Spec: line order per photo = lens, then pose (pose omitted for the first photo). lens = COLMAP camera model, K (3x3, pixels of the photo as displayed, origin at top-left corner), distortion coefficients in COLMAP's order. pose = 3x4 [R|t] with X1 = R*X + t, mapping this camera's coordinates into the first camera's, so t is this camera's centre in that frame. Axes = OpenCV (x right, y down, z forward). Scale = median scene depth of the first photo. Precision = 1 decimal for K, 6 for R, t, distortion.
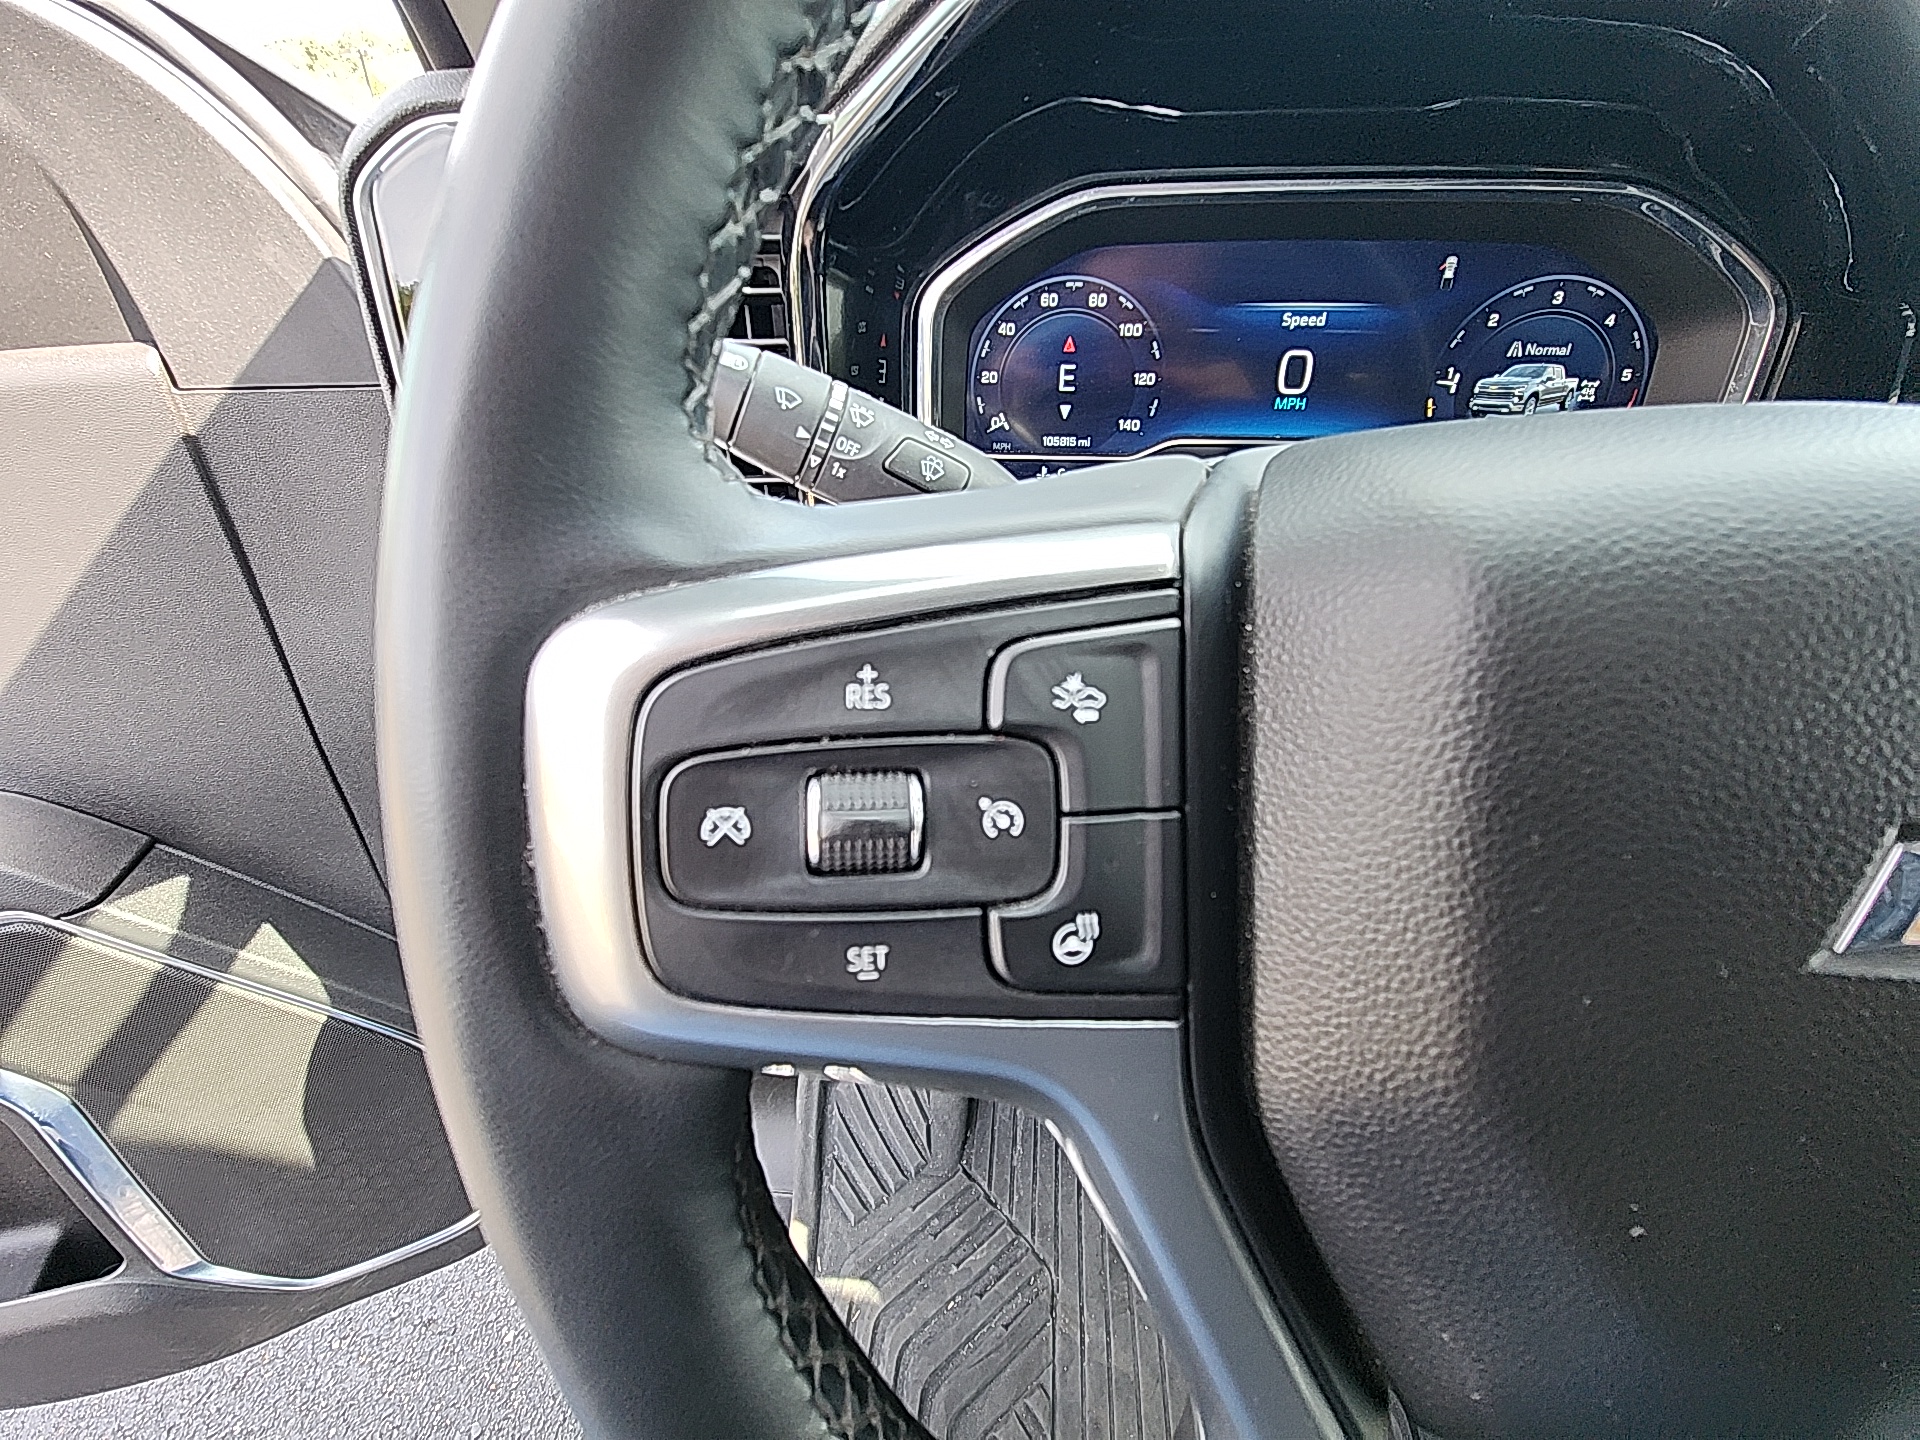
lens RADIAL K [[767.2, 0, 950.7], [0, 767.2, 696.0], [0, 0, 1]] dist [0.015441, -0.010645]
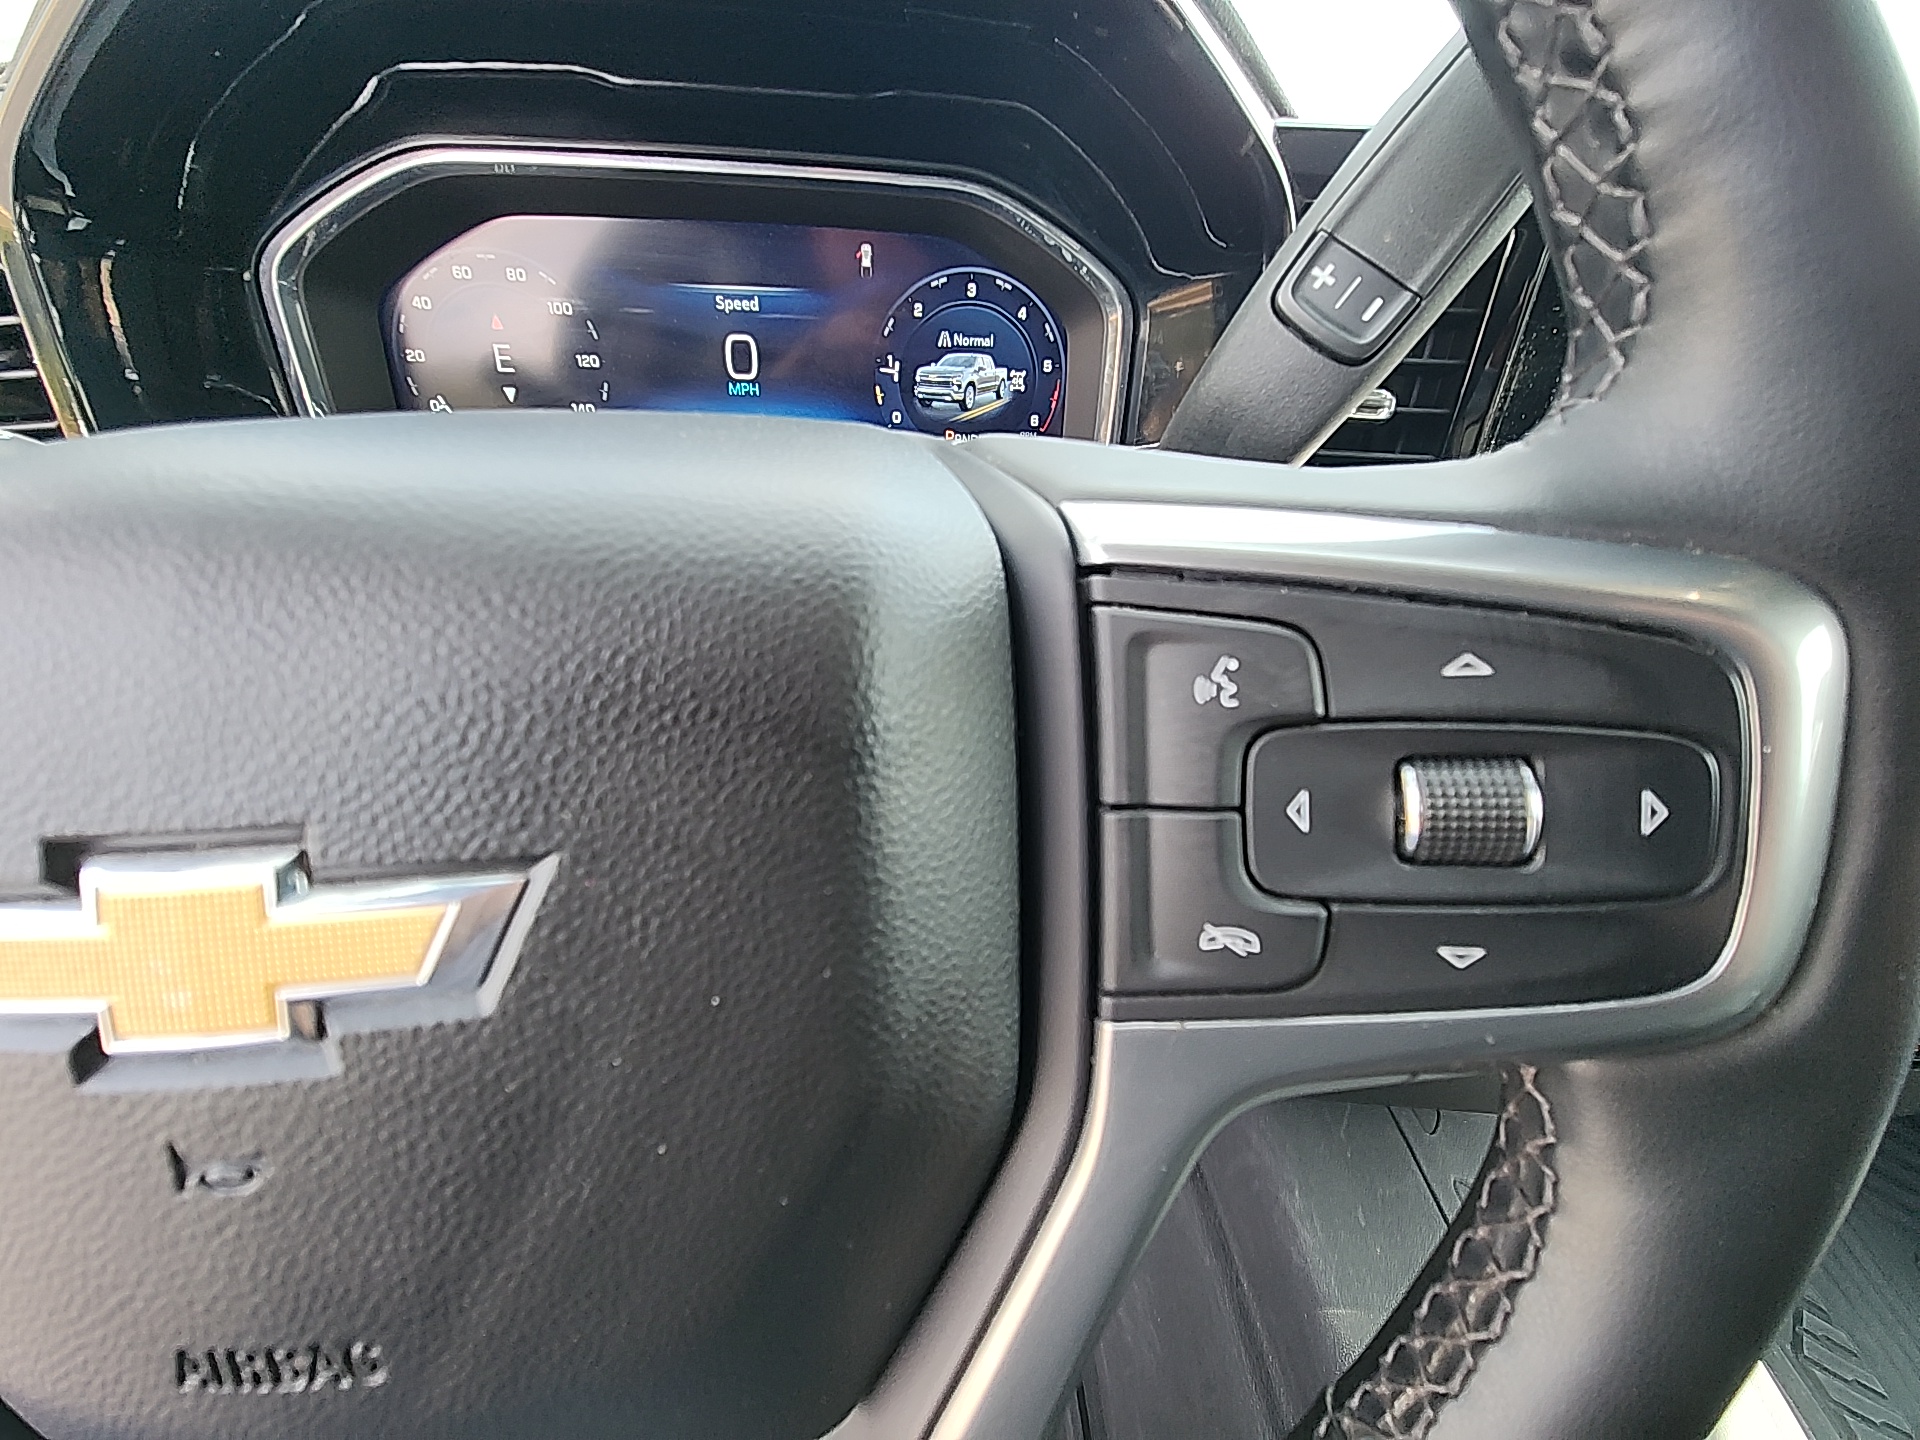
lens RADIAL K [[774.9, 0, 953.0], [0, 774.9, 698.2], [0, 0, 1]] dist [0.006439, -0.004557]
pose [[0.983635, -0.057893, 0.170621, 0.512027], [0.052429, 0.997962, 0.036363, -0.006459], [-0.172378, -0.026822, 0.984666, -0.035620]]
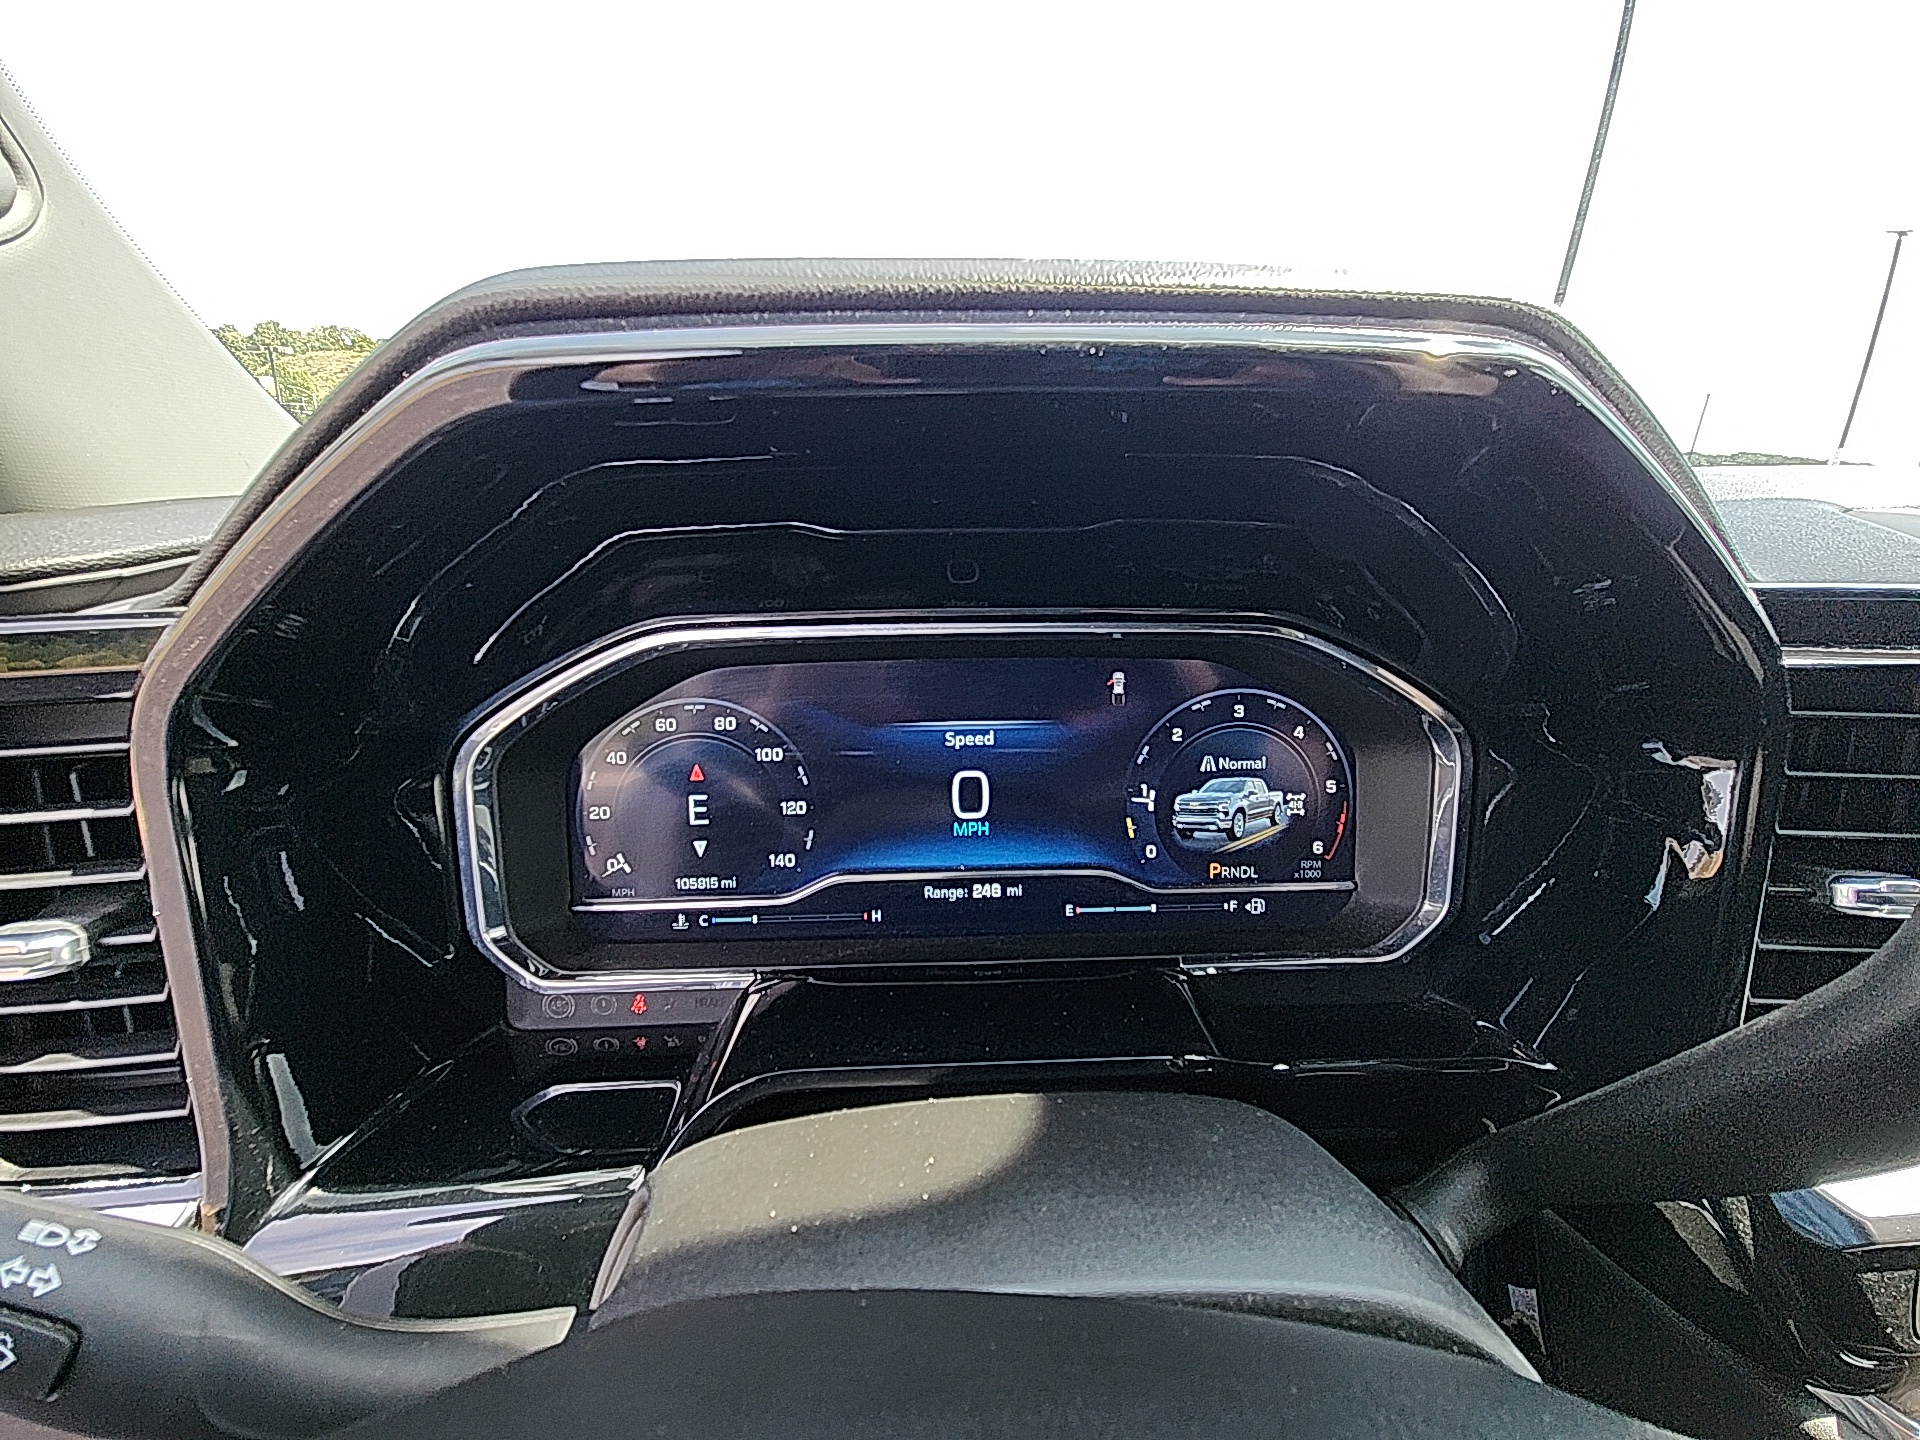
lens RADIAL K [[778.8, 0, 952.4], [0, 778.8, 700.1], [0, 0, 1]] dist [0.001122, 0.000541]
pose [[0.989802, -0.041196, 0.136363, 0.312427], [0.077710, 0.958440, -0.274507, -0.284149], [-0.119387, 0.282305, 0.951867, 0.166290]]
